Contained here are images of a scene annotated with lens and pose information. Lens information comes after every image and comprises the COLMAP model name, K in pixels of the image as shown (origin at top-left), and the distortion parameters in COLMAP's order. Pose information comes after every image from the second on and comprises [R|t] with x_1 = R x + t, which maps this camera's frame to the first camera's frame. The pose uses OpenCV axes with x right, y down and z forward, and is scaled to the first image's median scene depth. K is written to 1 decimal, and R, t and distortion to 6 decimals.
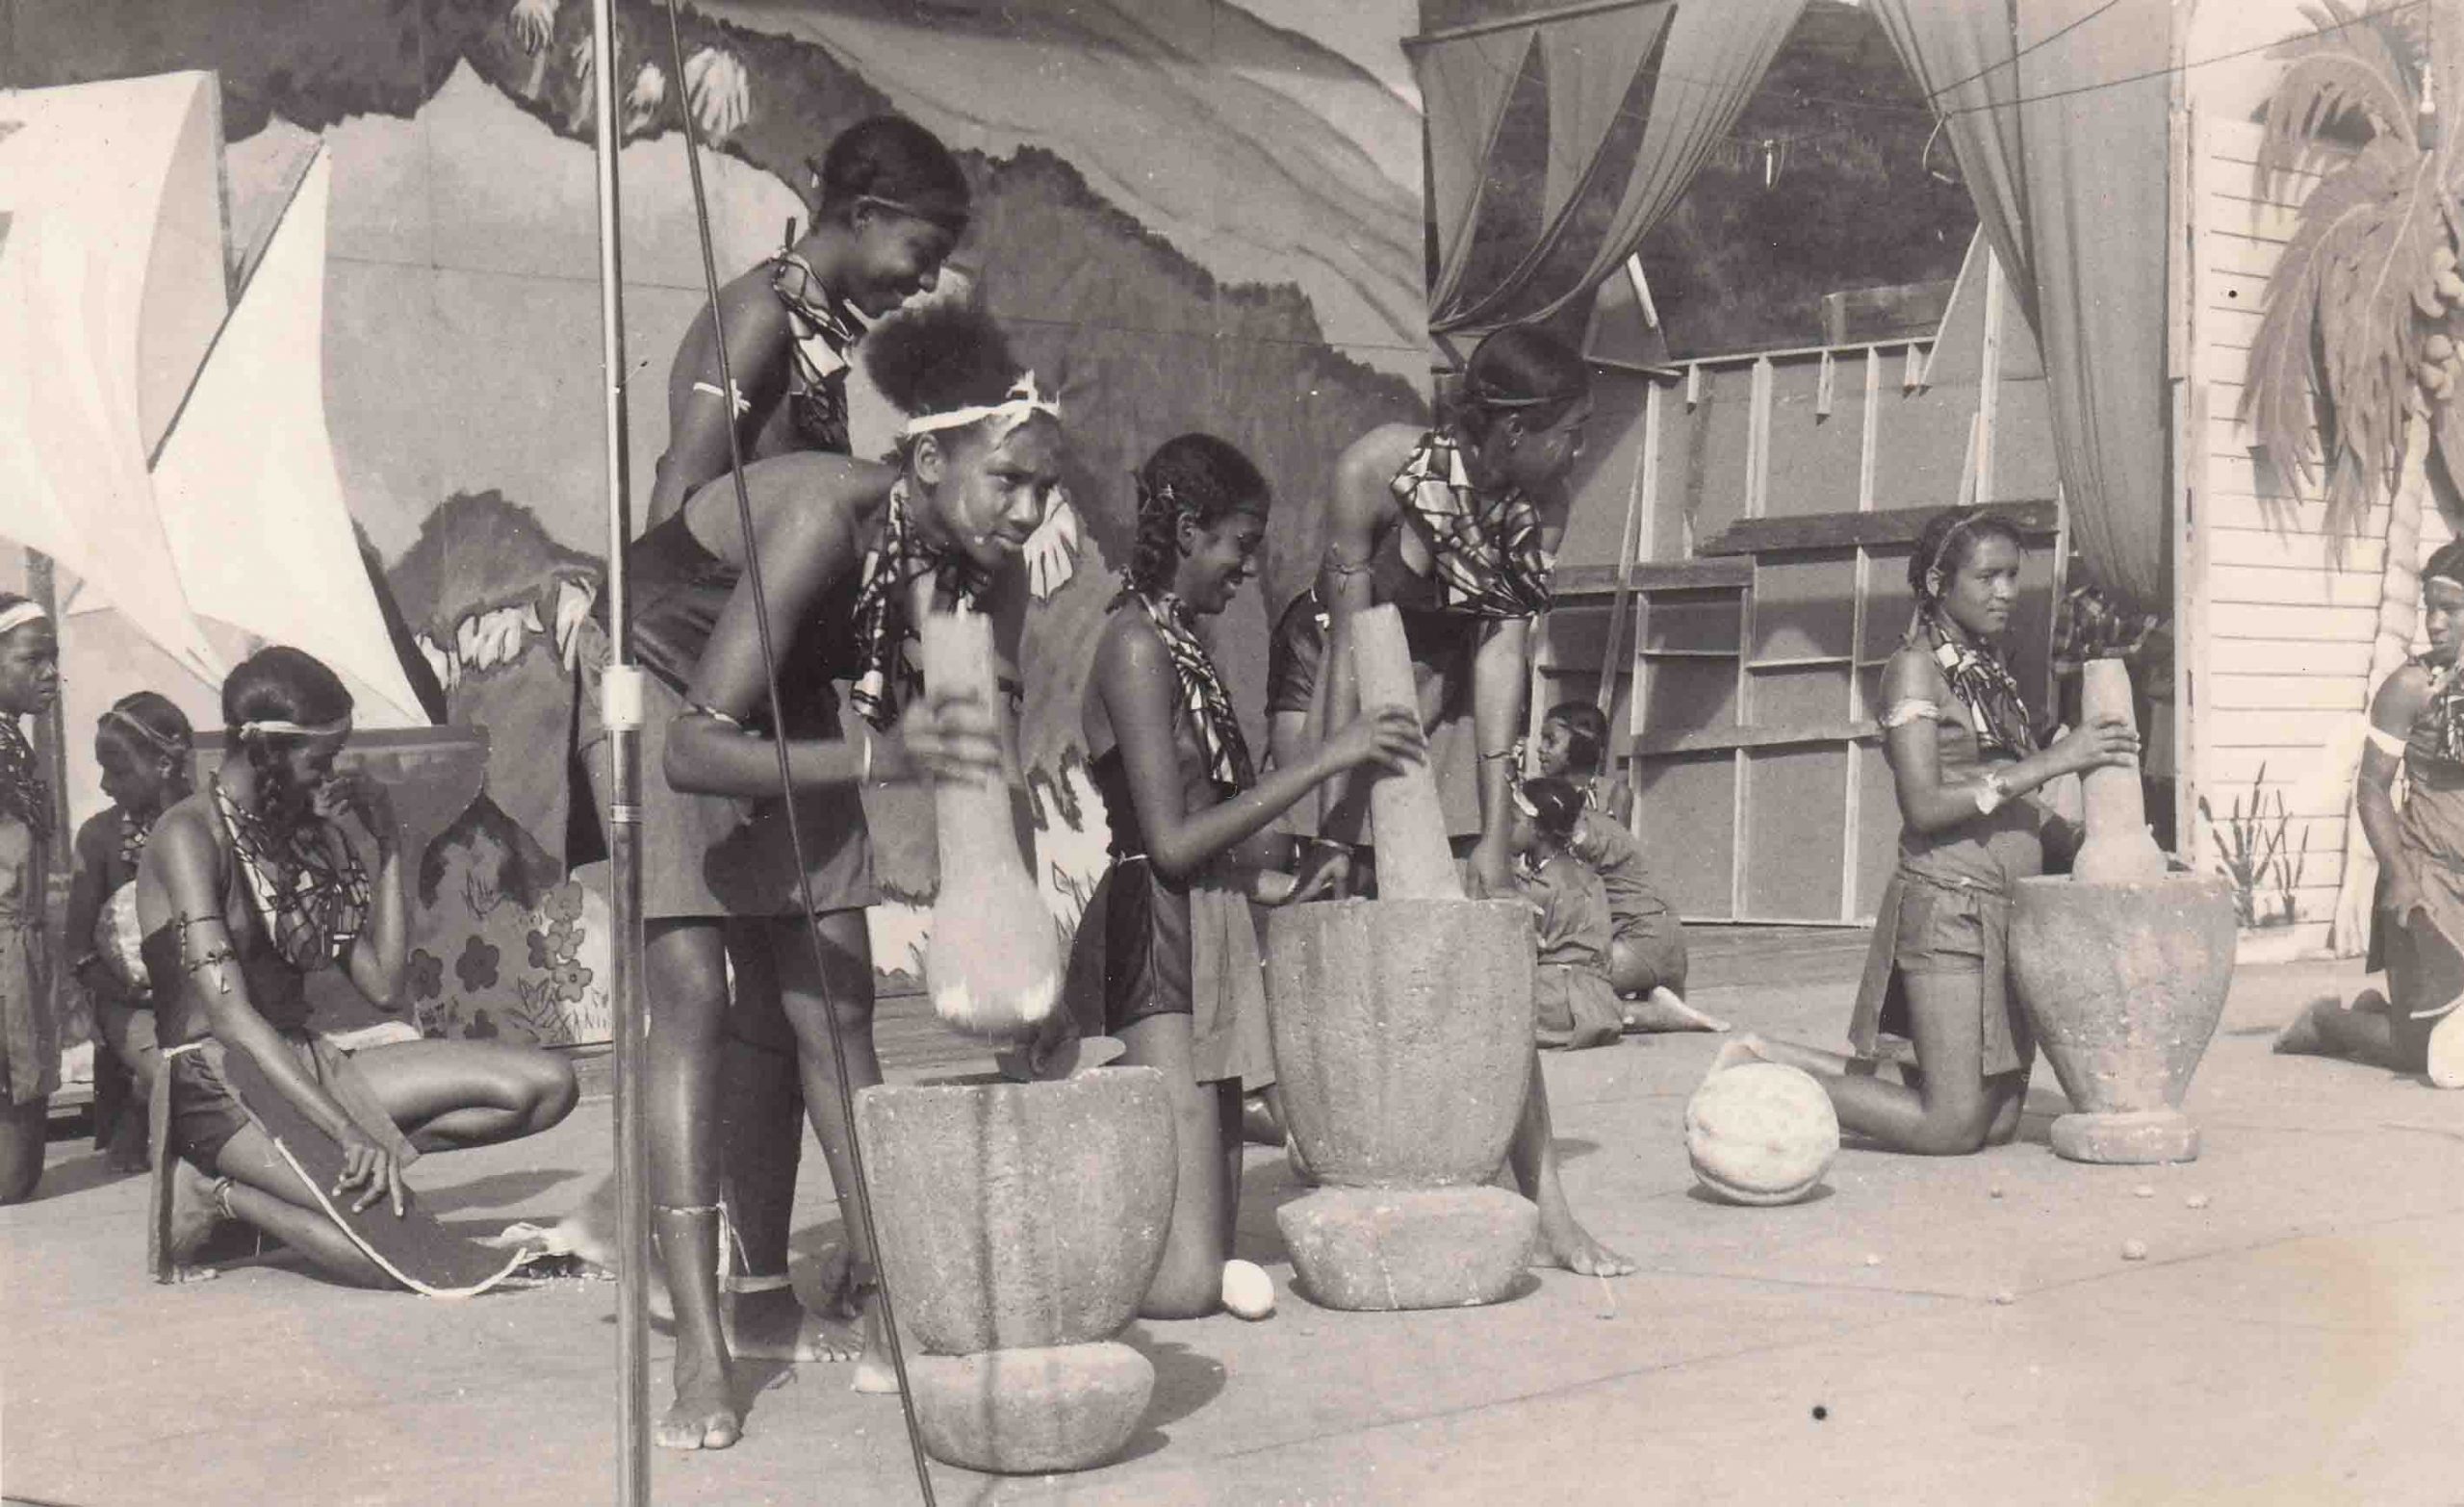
lens RADIAL K [[4041.6, 0, 1292.9], [0, 4041.6, 920.4], [0, 0, 1]] dist [0.532989, -2.164915]
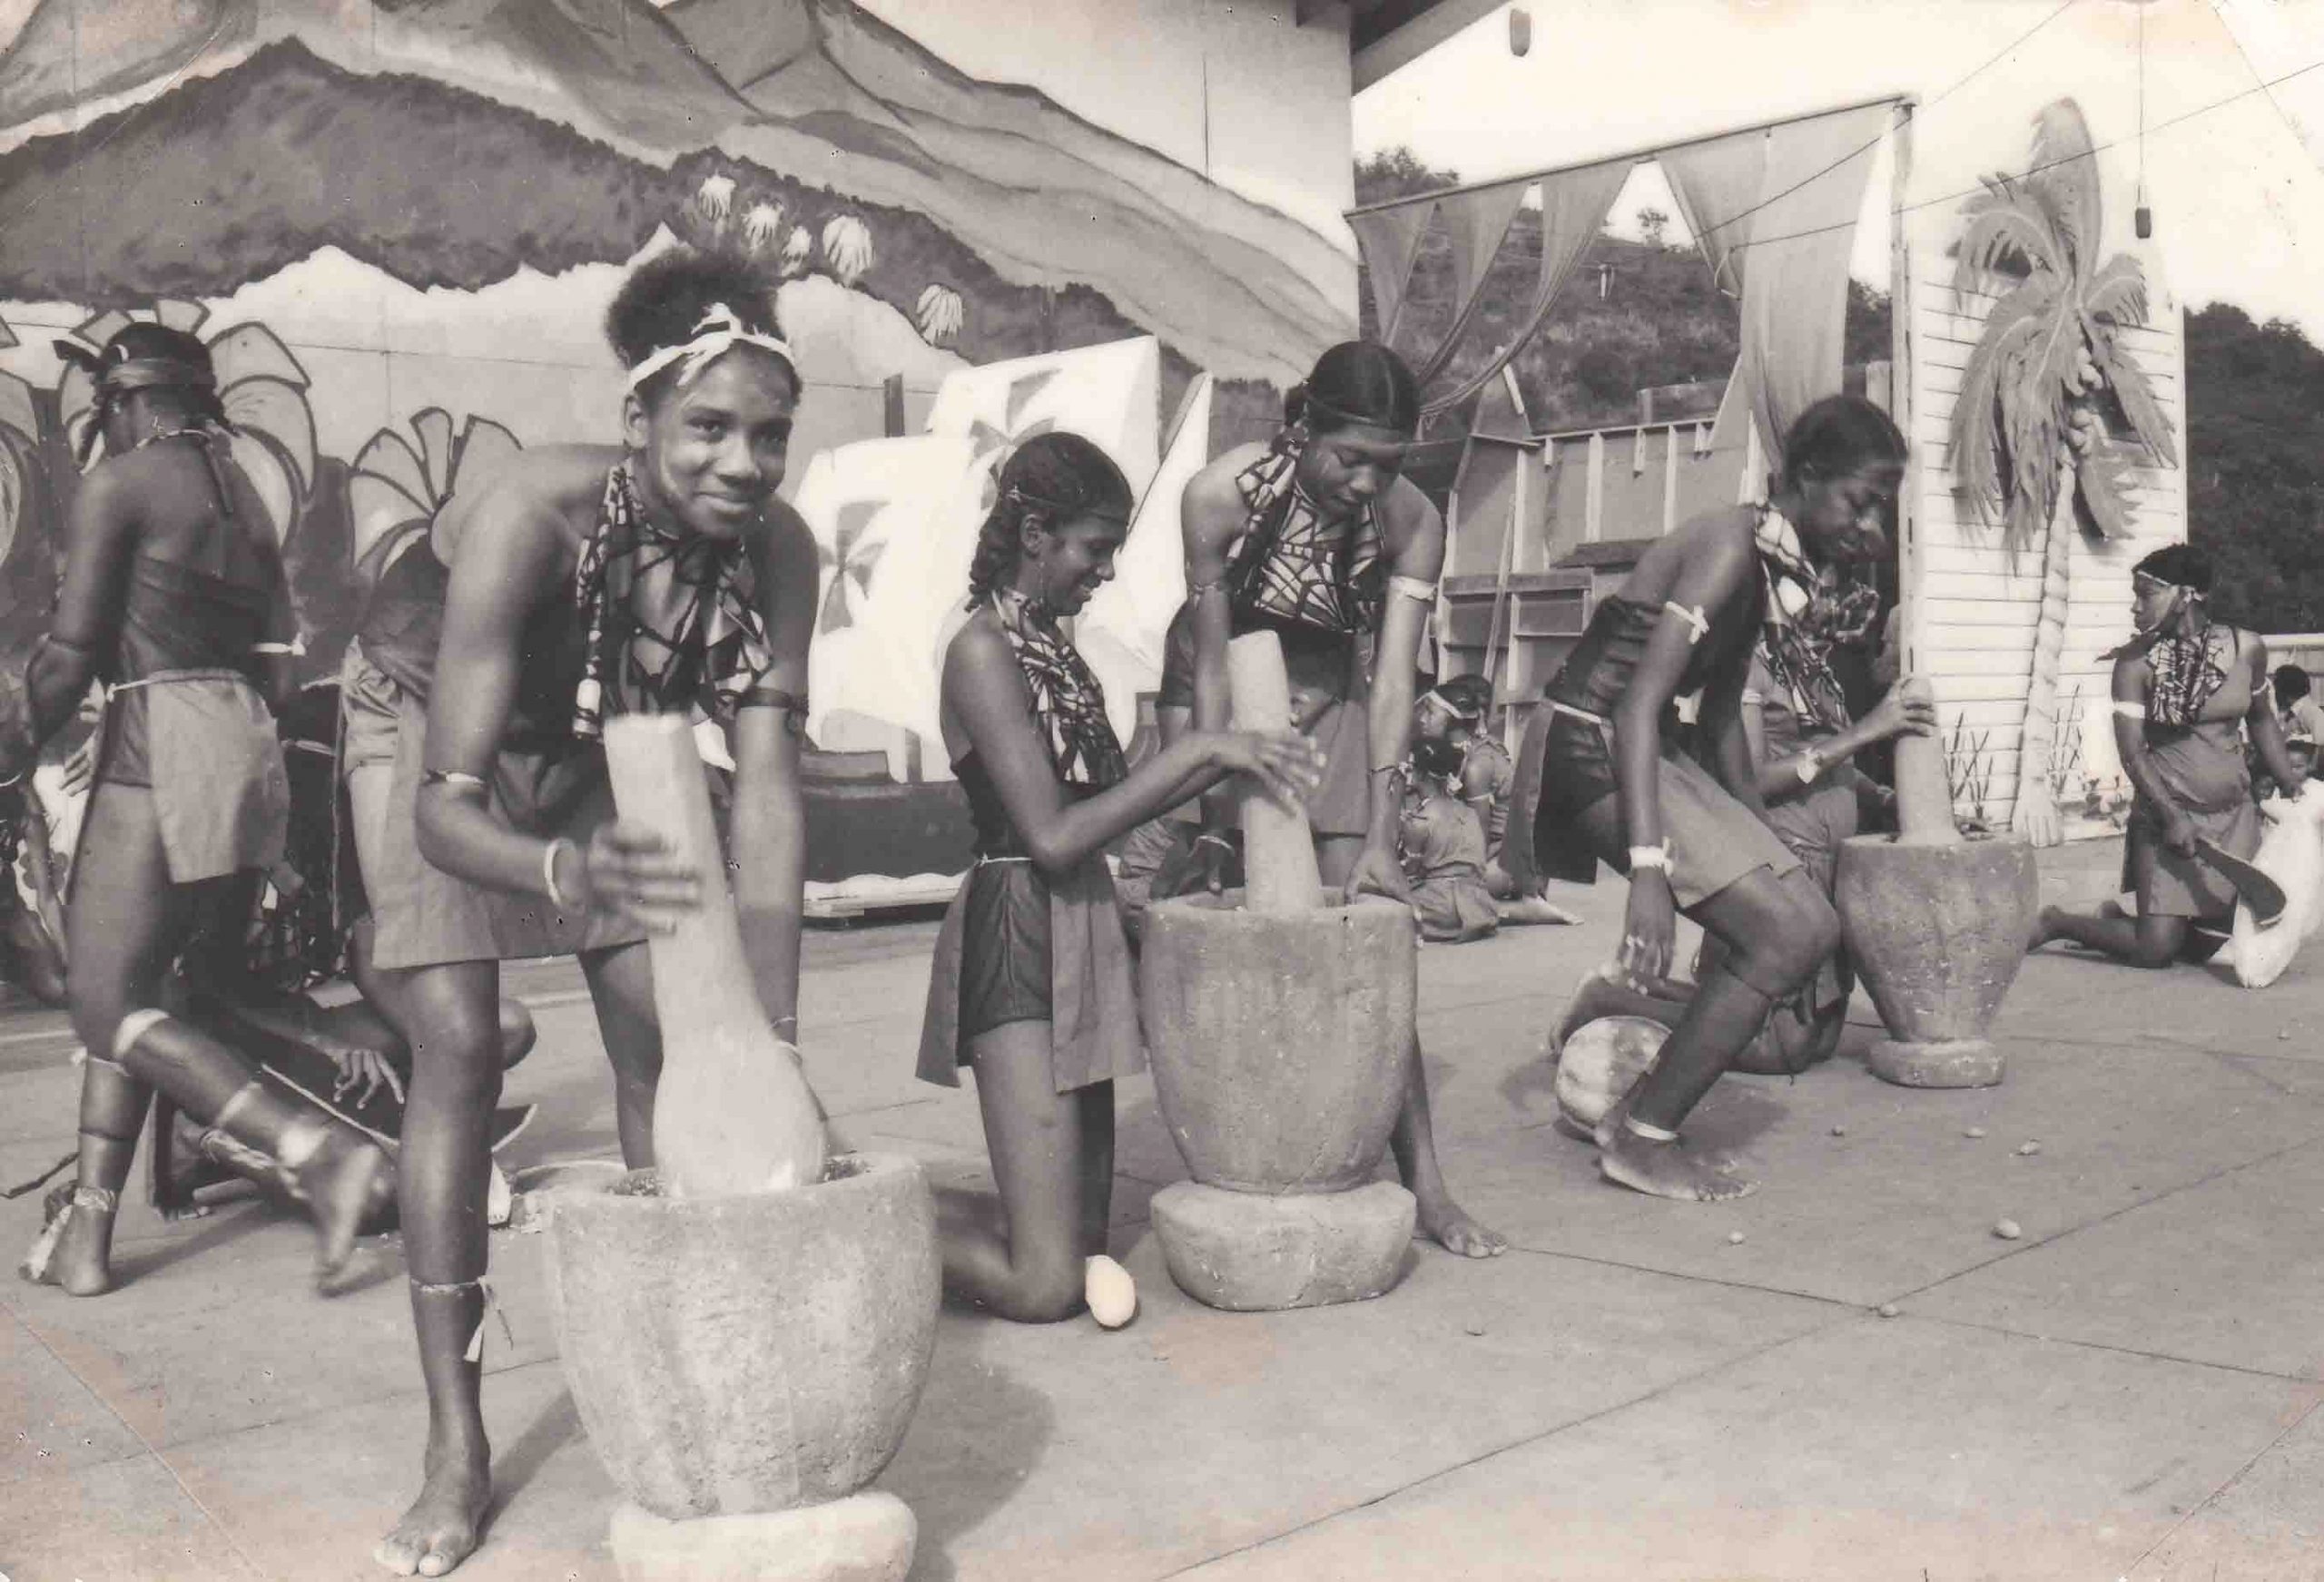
lens RADIAL K [[2395.5, 0, 1162.0], [0, 2395.5, 791.0], [0, 0, 1]] dist [0.008563, 0.008974]
pose [[0.998118, -0.004313, -0.061171, 0.015424], [0.004299, 0.999991, -0.000360, -0.013246], [0.061172, 0.000097, 0.998127, 0.180489]]
